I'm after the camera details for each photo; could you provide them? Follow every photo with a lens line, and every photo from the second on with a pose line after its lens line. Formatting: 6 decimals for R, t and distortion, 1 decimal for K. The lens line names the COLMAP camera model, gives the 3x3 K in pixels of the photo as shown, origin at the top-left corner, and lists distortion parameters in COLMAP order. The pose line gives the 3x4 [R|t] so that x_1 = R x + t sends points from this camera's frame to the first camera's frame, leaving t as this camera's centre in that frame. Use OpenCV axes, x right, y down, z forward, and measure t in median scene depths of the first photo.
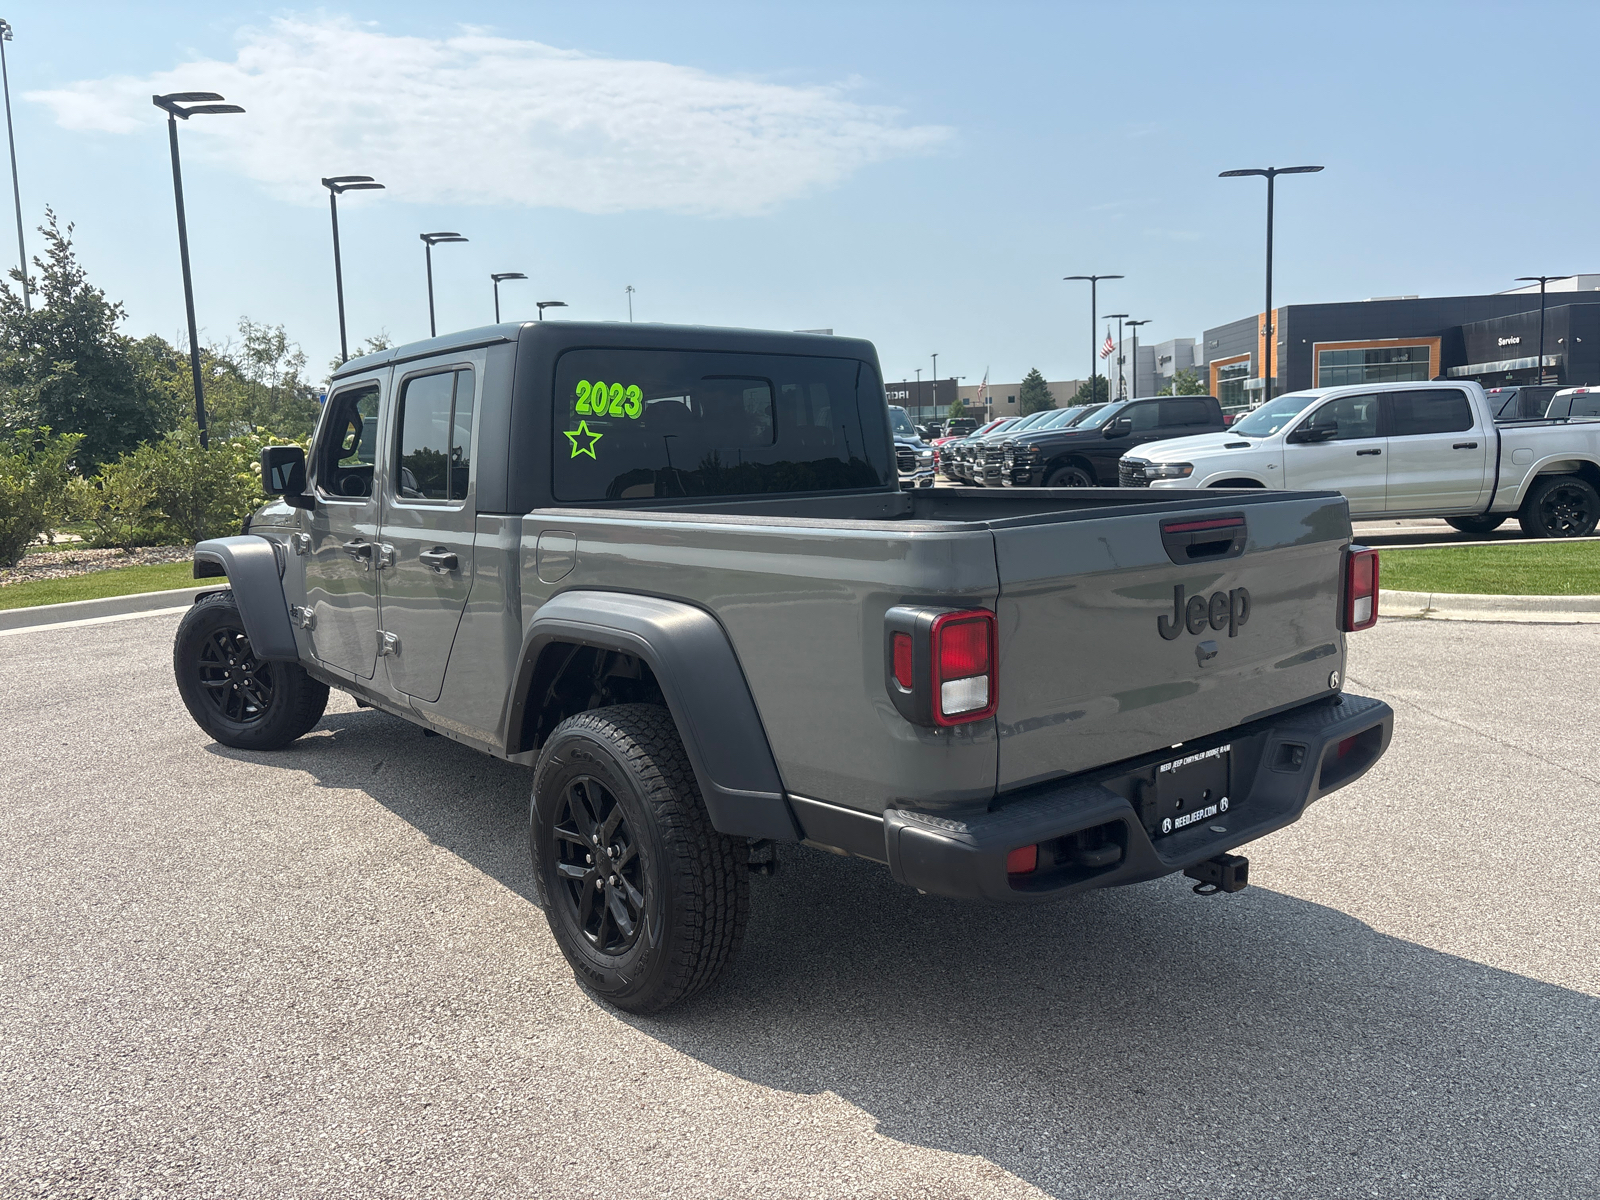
lens RADIAL K [[1220.0, 0, 791.0], [0, 1220.0, 603.5], [0, 0, 1]] dist [0.013327, -0.006184]
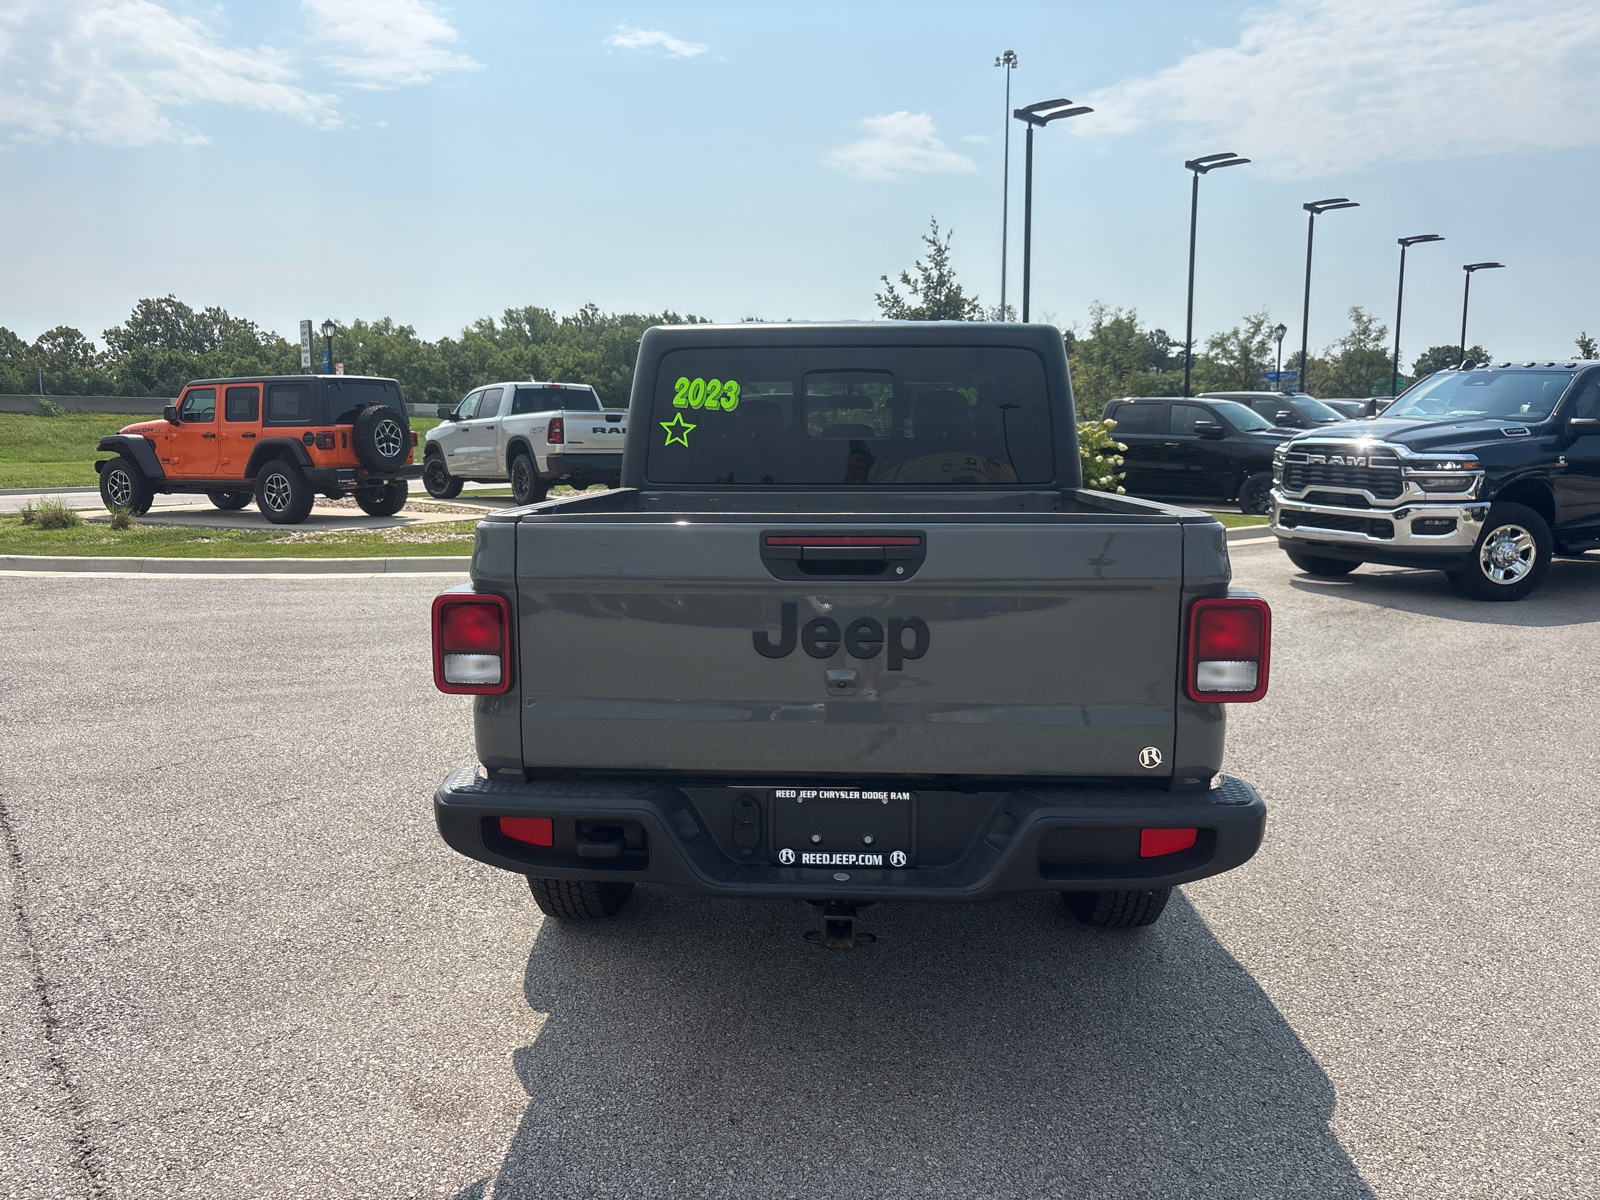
lens RADIAL K [[1221.0, 0, 750.6], [0, 1221.0, 595.4], [0, 0, 1]] dist [0.007408, -0.013890]
pose [[0.726884, 0.110271, -0.677849, 0.527963], [-0.102685, 0.993380, 0.051489, -0.036397], [0.679040, 0.032178, 0.733396, 0.169971]]
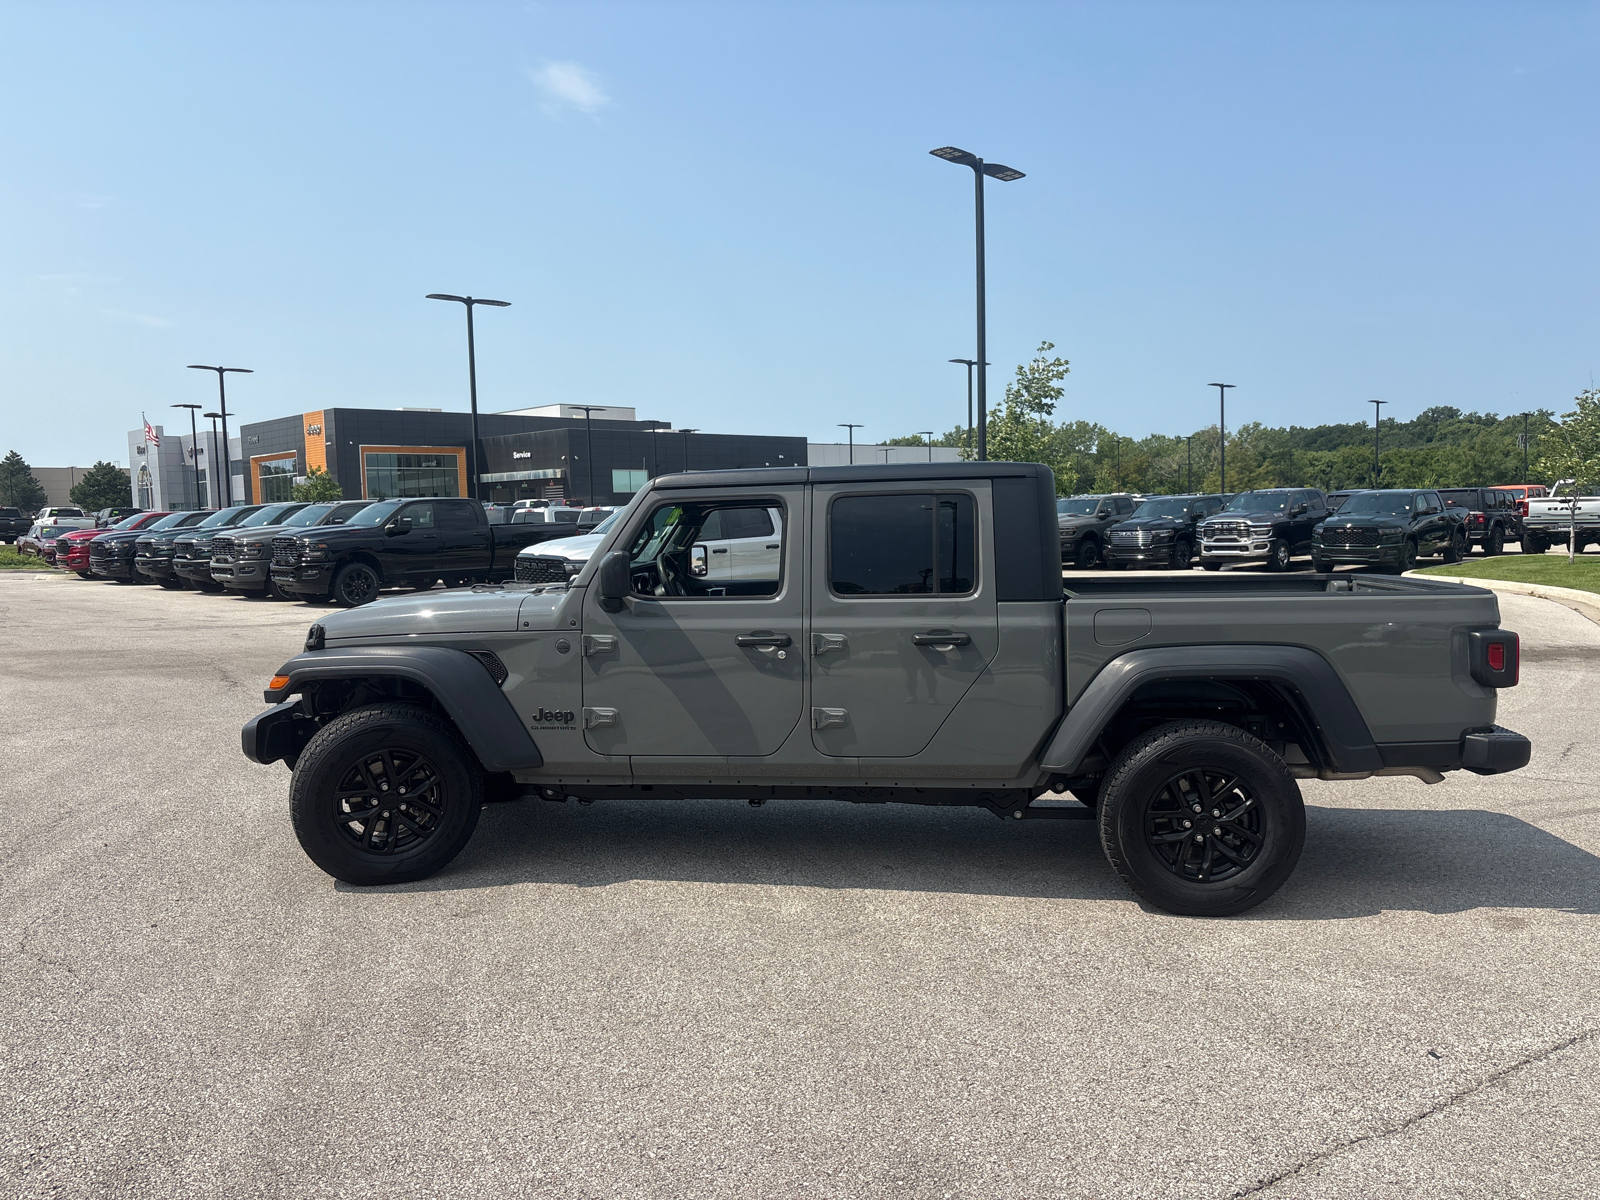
lens RADIAL K [[1220.0, 0, 791.0], [0, 1220.0, 603.5], [0, 0, 1]] dist [0.013327, -0.006184]
pose [[0.699749, -0.029896, 0.713763, -1.061535], [0.085004, 0.995510, -0.041637, -0.027409], [-0.709313, 0.089808, 0.699149, 0.178245]]
